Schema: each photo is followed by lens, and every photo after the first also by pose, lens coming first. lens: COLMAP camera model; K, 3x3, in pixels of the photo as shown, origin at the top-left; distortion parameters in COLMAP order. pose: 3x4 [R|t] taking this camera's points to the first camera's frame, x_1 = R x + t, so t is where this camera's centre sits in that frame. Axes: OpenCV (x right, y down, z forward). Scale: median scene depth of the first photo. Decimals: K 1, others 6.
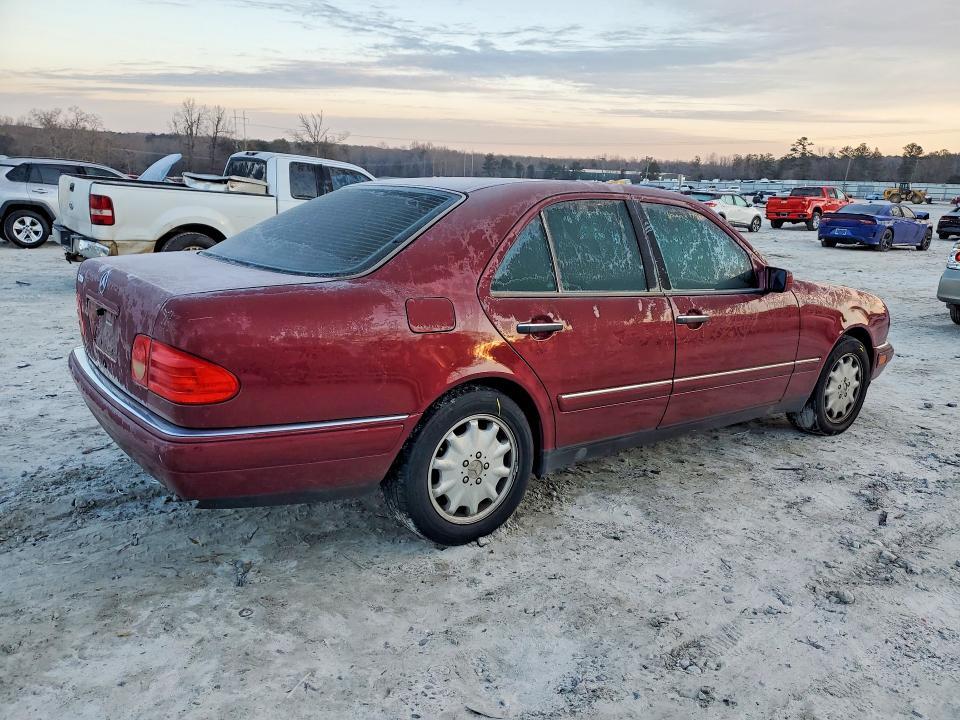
lens RADIAL K [[738.3, 0, 480.0], [0, 738.3, 360.0], [0, 0, 1]] dist [0.018395, 0.004725]
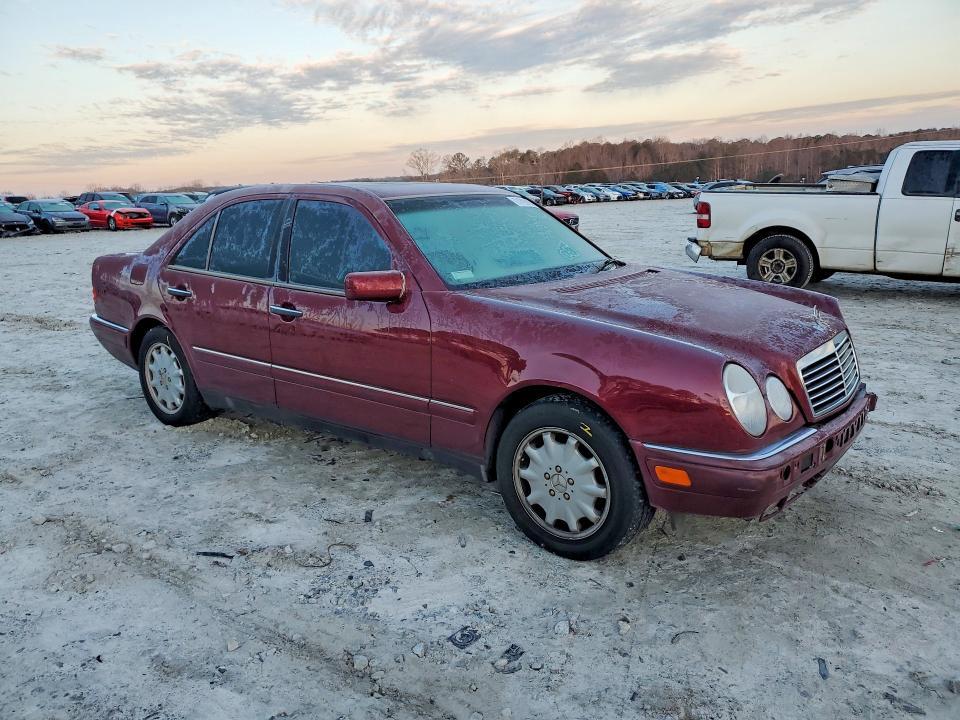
lens RADIAL K [[738.3, 0, 480.0], [0, 738.3, 360.0], [0, 0, 1]] dist [0.018395, 0.004725]
pose [[0.258003, 0.169461, -0.951166, 1.411670], [-0.177704, 0.976025, 0.125687, -0.175030], [0.949661, 0.136599, 0.281931, 1.020104]]
